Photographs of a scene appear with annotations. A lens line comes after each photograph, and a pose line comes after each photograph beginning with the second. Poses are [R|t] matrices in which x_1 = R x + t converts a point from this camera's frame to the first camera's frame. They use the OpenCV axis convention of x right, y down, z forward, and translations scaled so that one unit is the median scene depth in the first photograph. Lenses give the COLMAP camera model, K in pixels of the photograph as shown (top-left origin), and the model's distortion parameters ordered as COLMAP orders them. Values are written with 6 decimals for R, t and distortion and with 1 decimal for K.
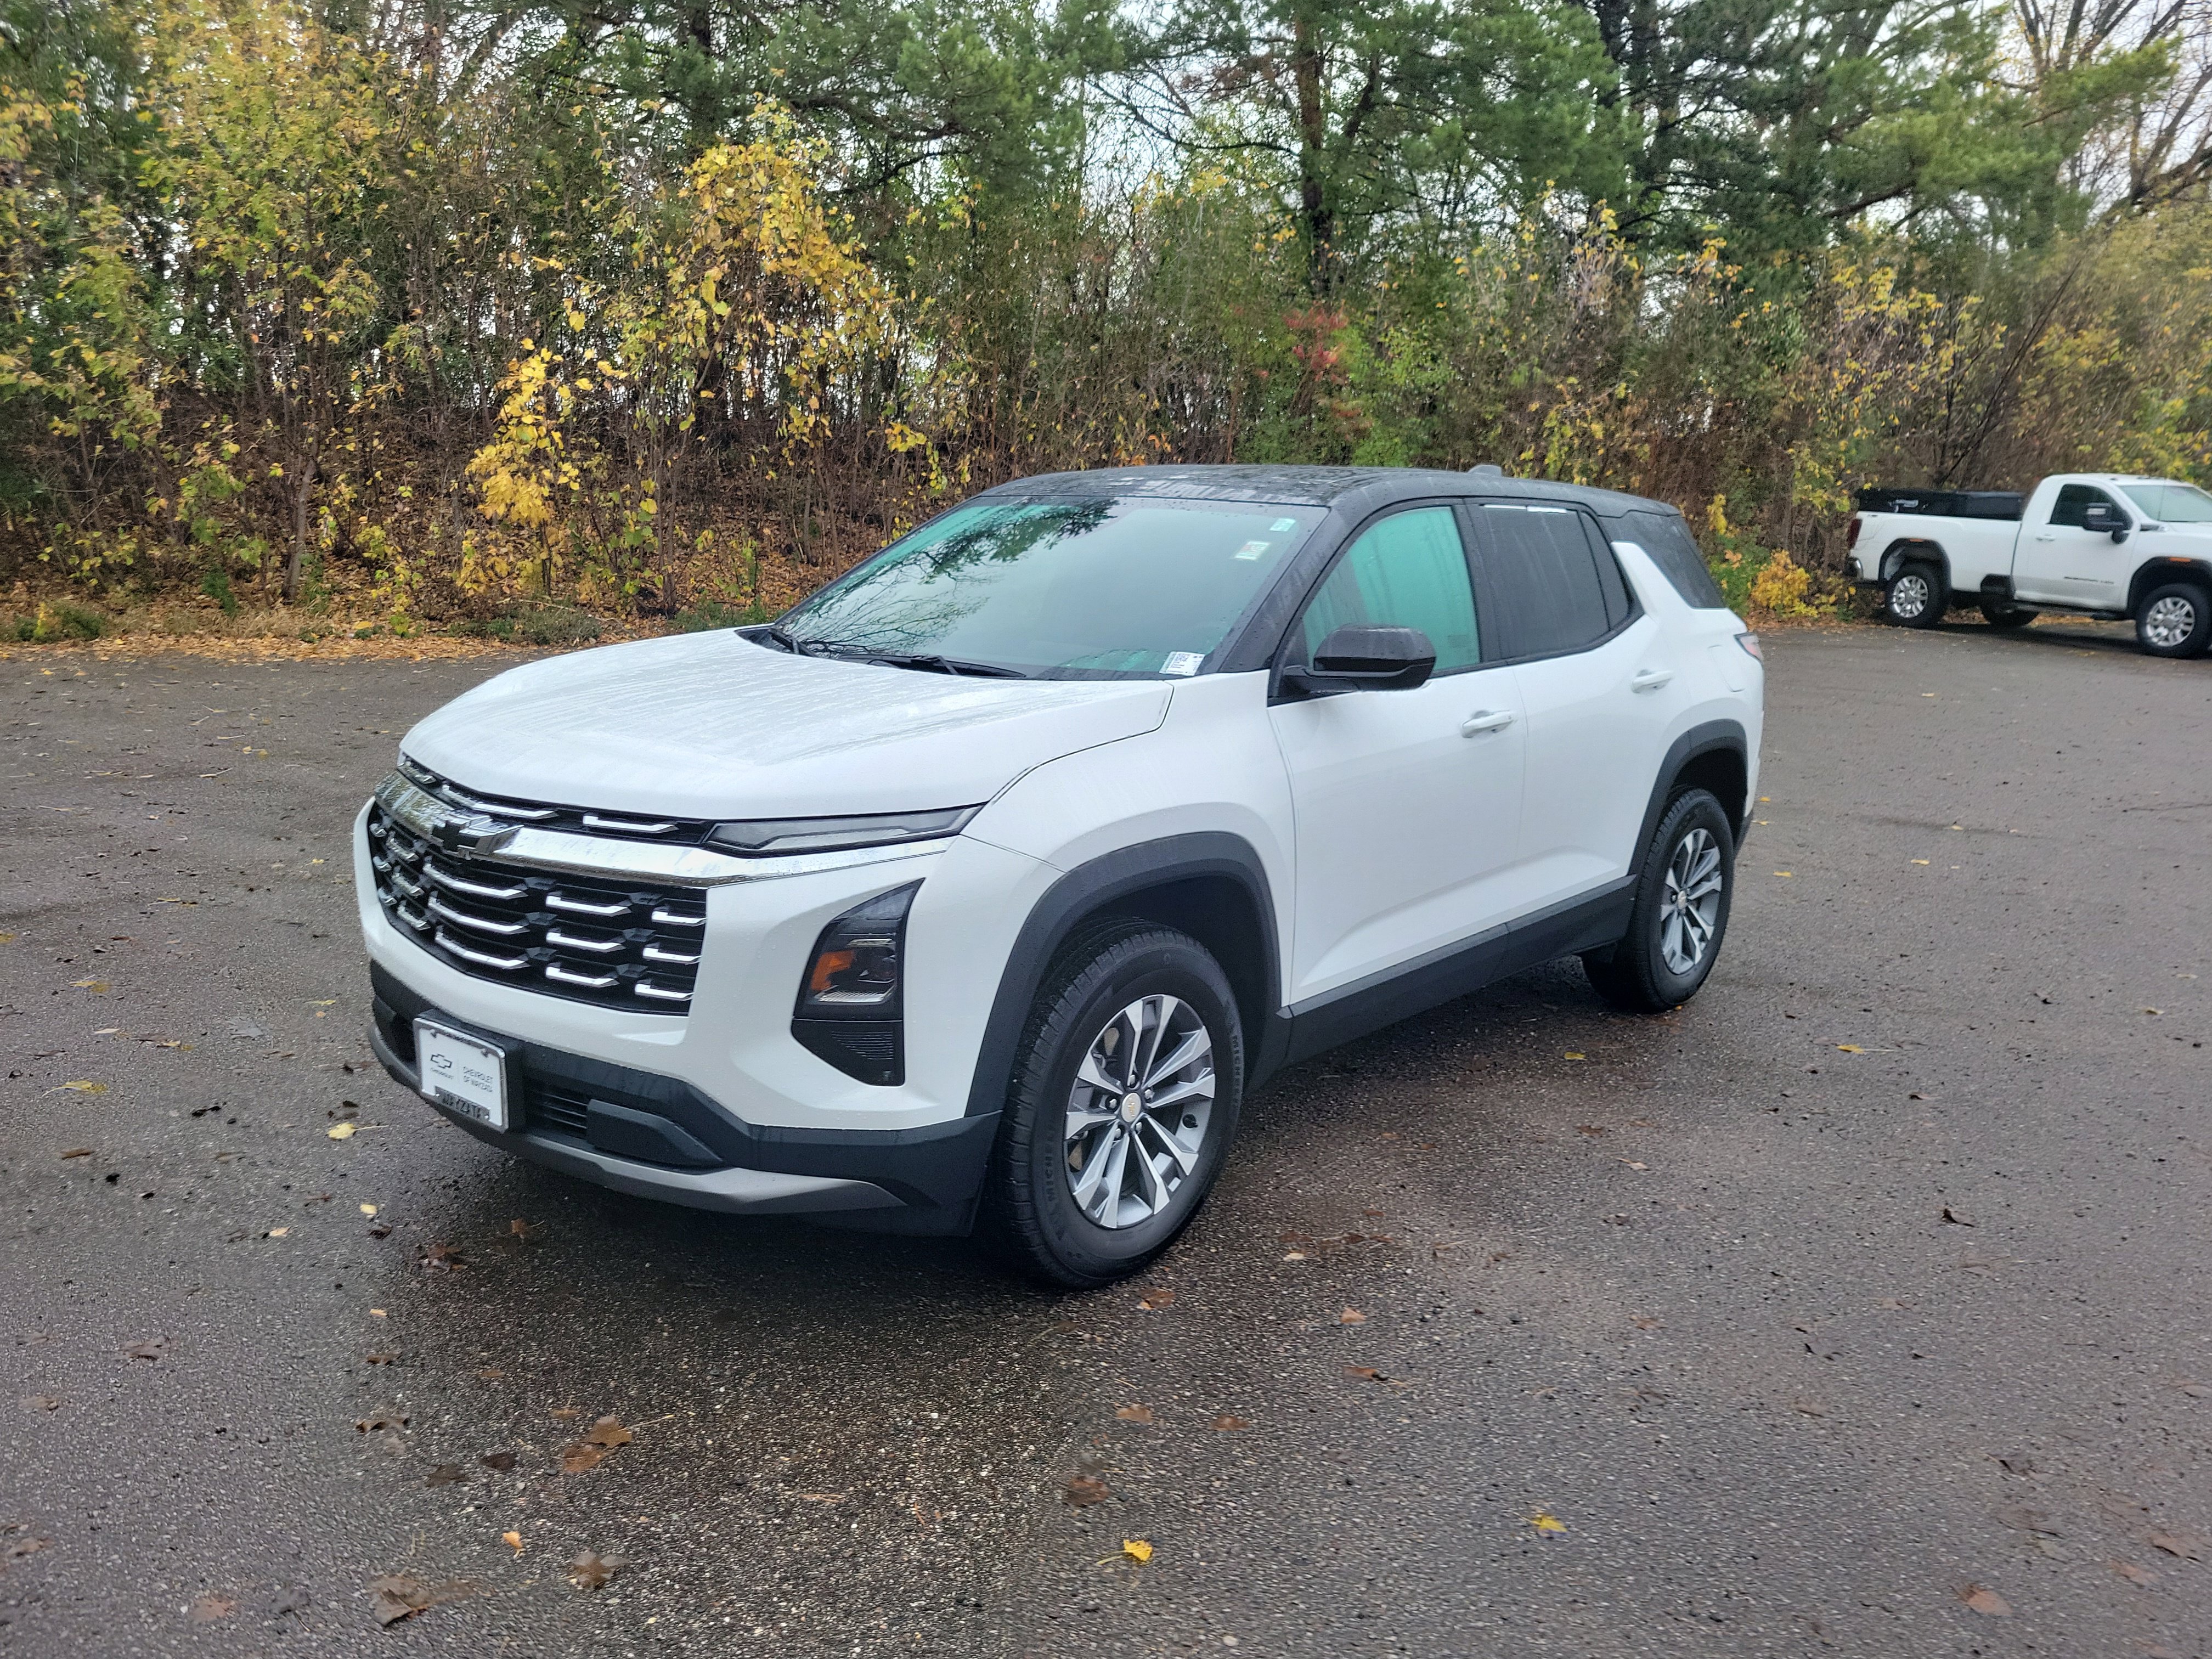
lens RADIAL K [[1693.2, 0, 1109.2], [0, 1693.2, 791.7], [0, 0, 1]] dist [0.052202, -0.036823]
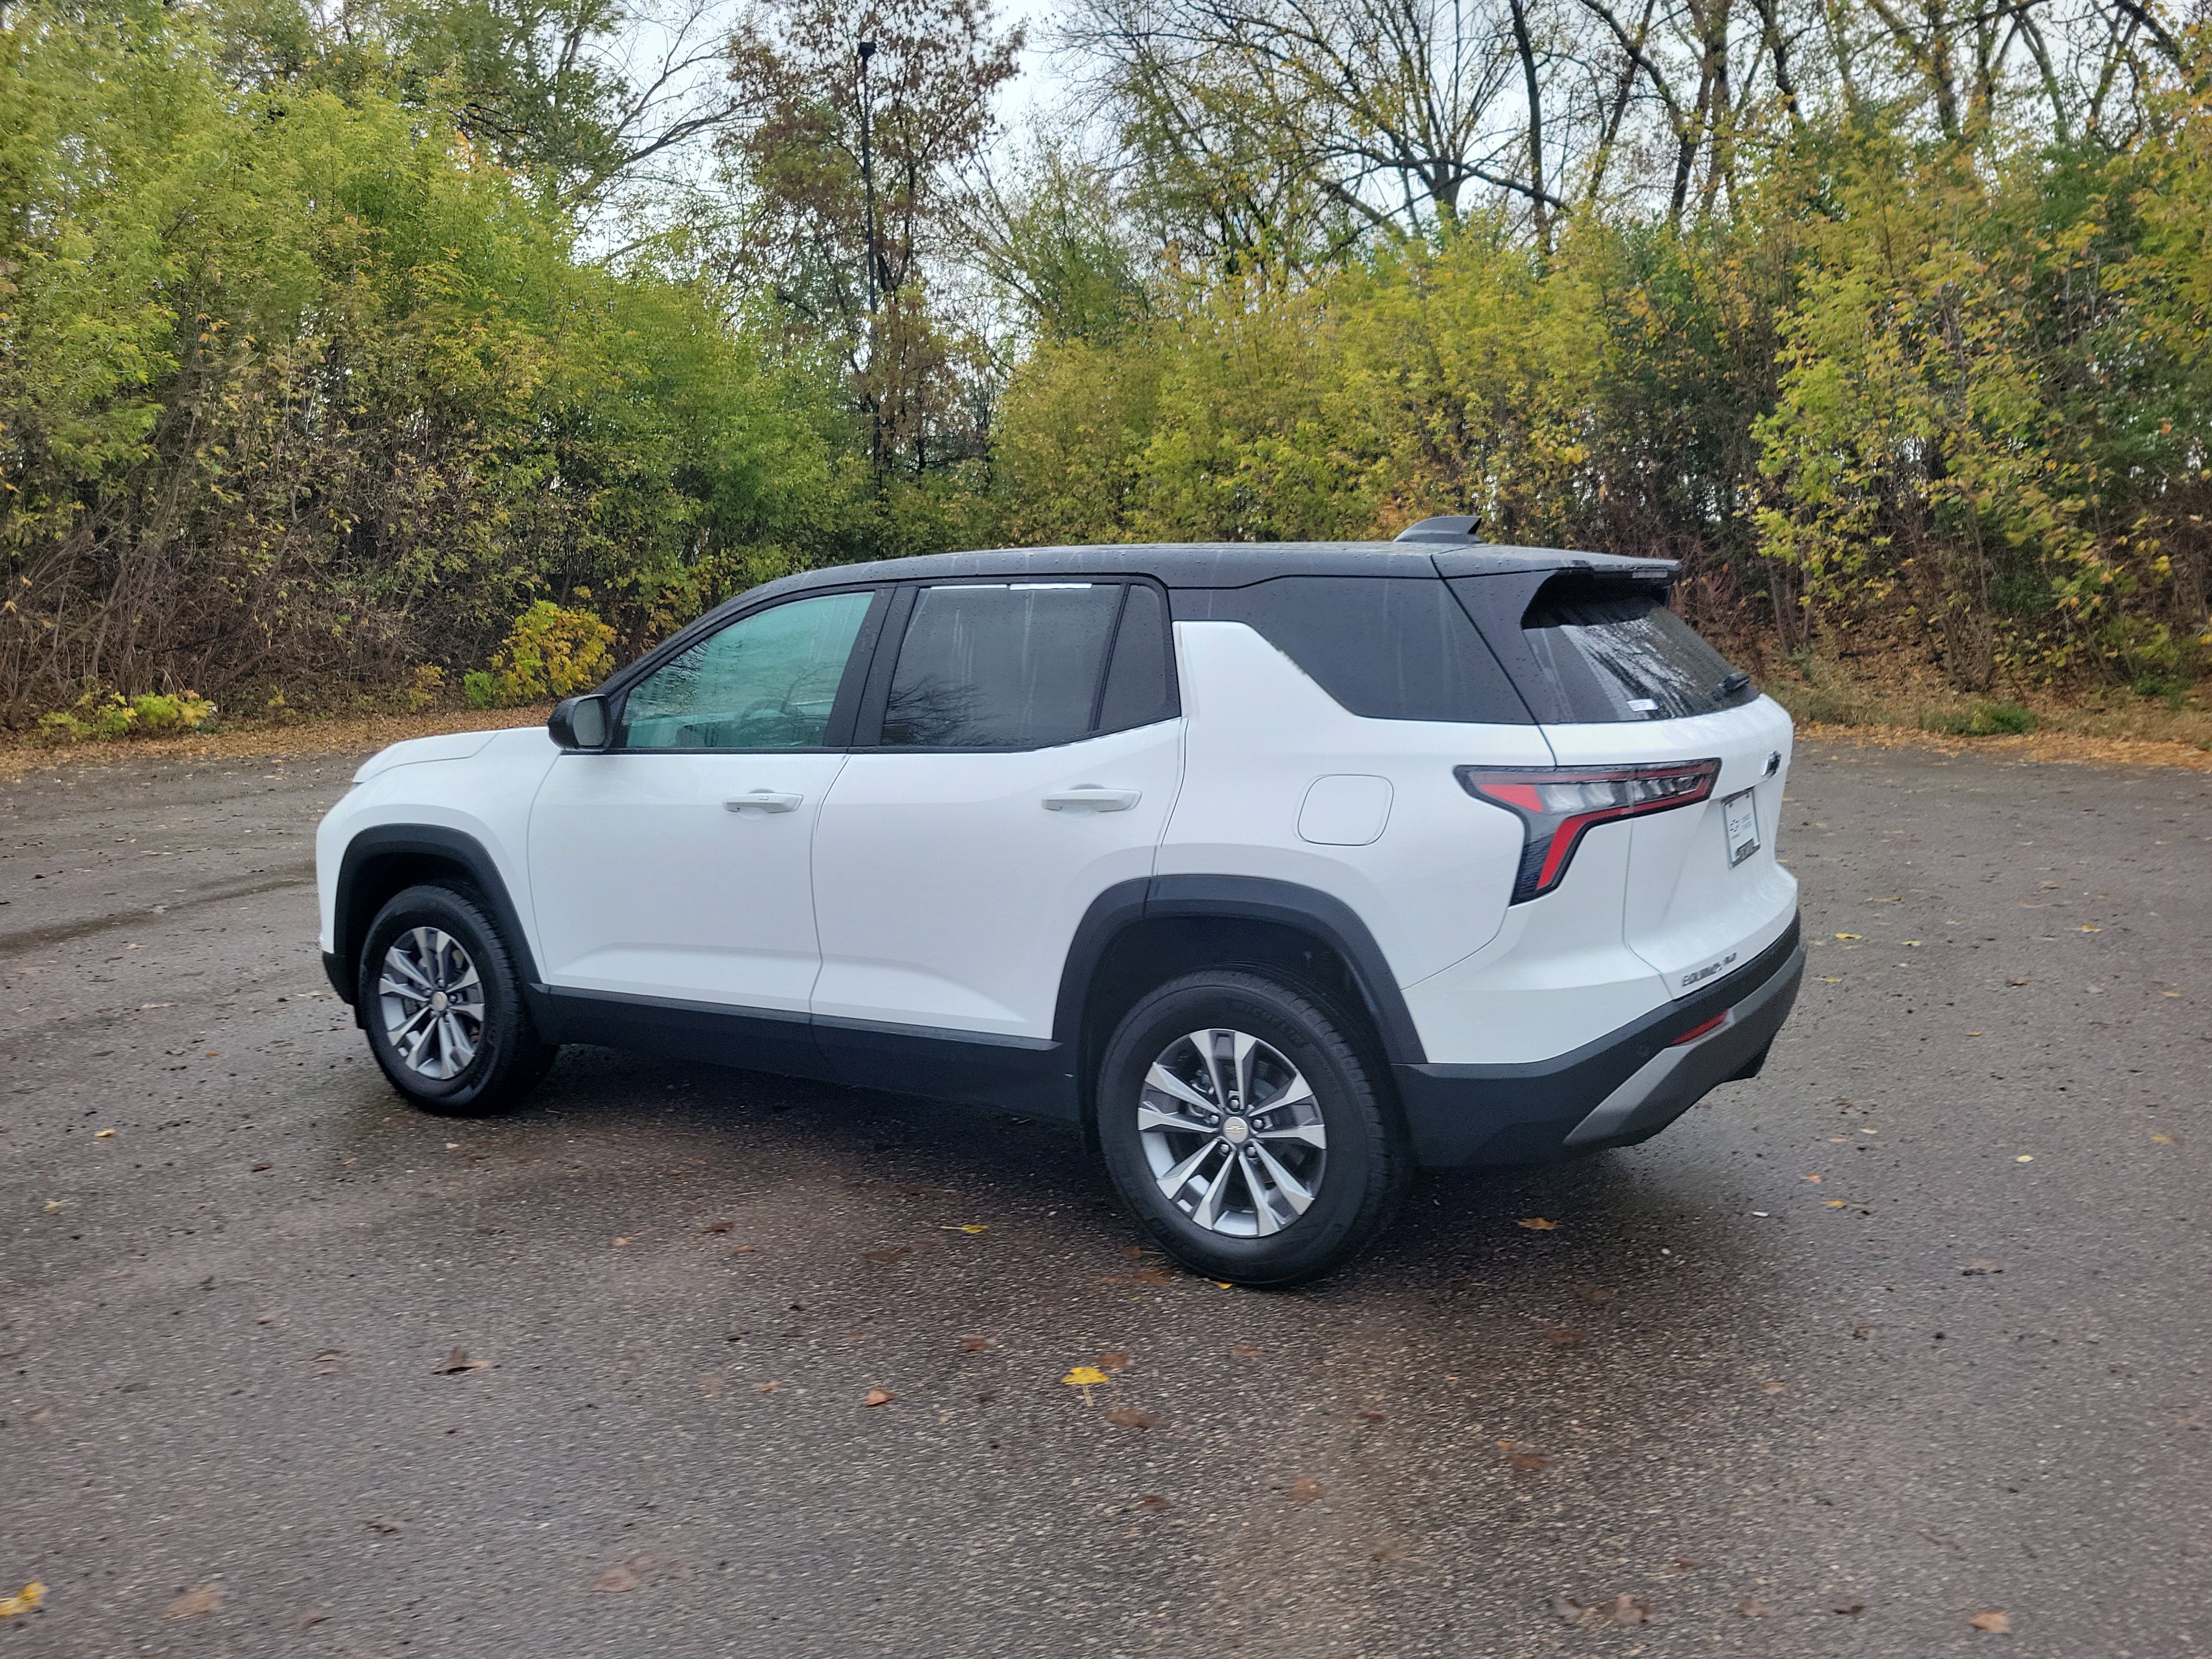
lens RADIAL K [[1710.9, 0, 1075.6], [0, 1710.9, 827.2], [0, 0, 1]] dist [0.046607, -0.018397]
pose [[0.160702, 0.096230, -0.982301, 0.310348], [-0.135828, 0.987923, 0.074560, -0.031654], [0.977612, 0.121442, 0.171832, 0.247016]]
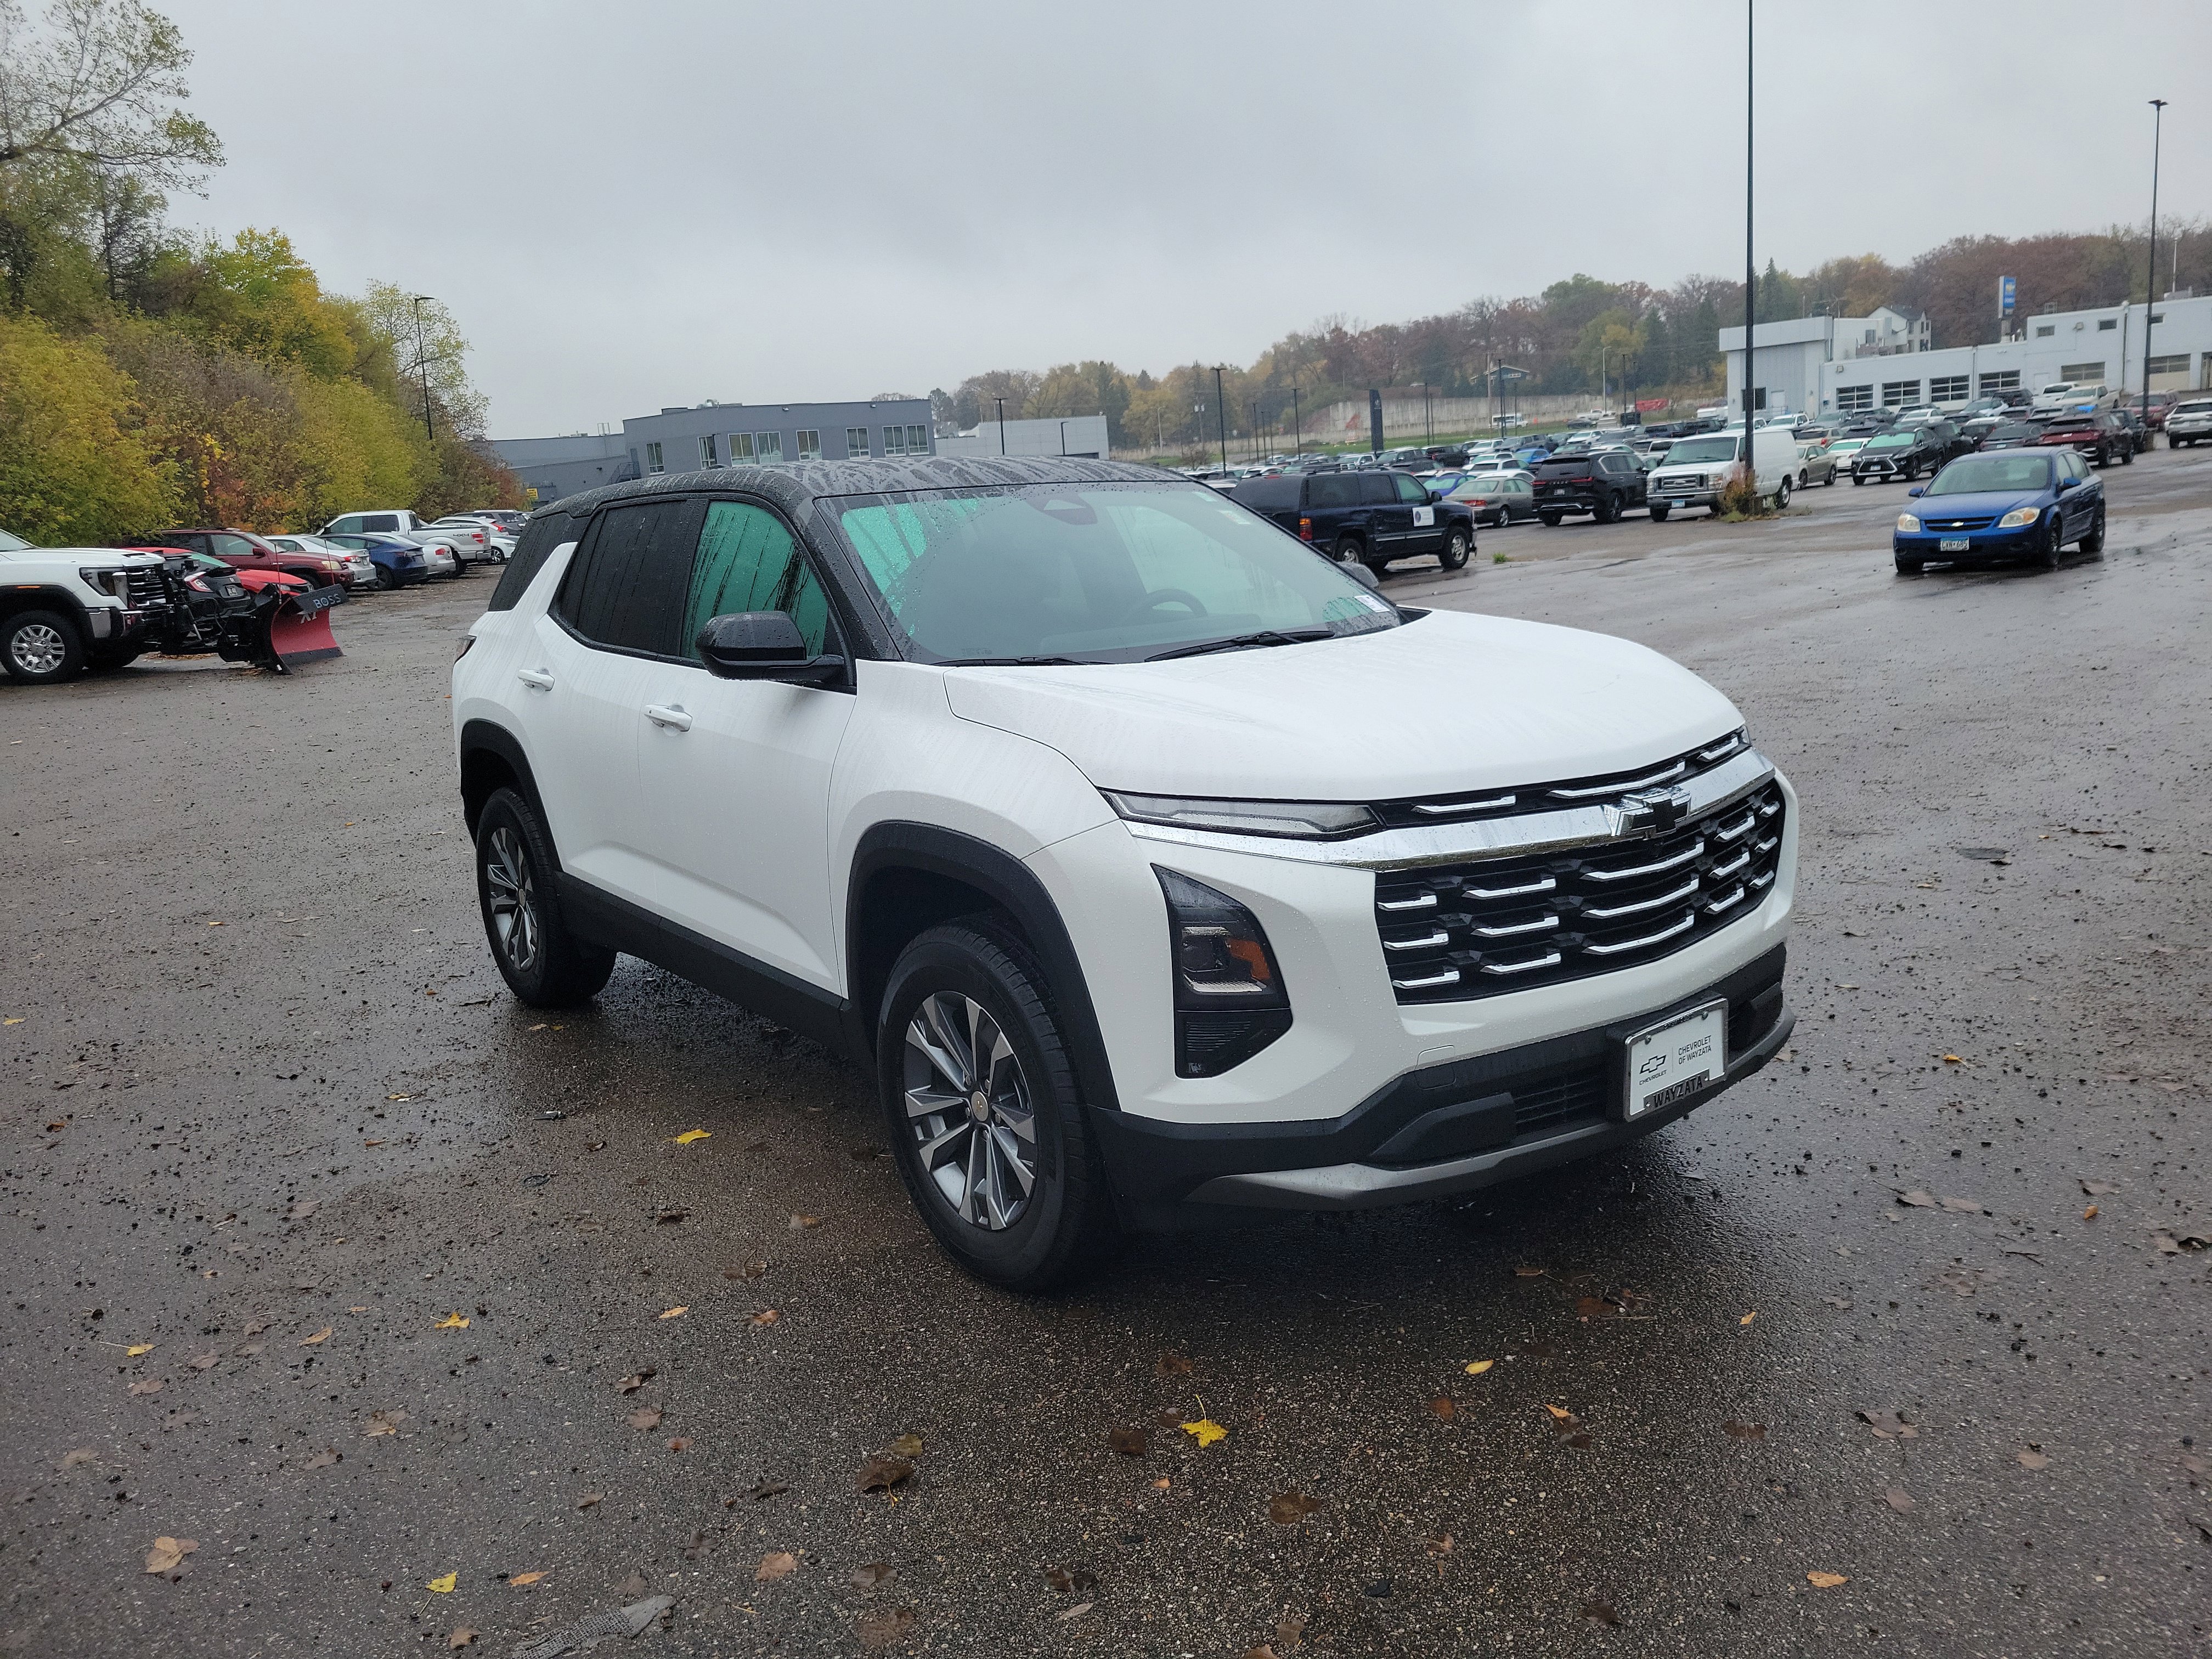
lens RADIAL K [[1651.6, 0, 1113.5], [0, 1651.6, 795.3], [0, 0, 1]] dist [0.049394, -0.030259]
pose [[0.203282, -0.207598, 0.956859, -0.237317], [0.223631, 0.961277, 0.161046, -0.036279], [-0.953239, 0.181246, 0.241836, 0.189407]]
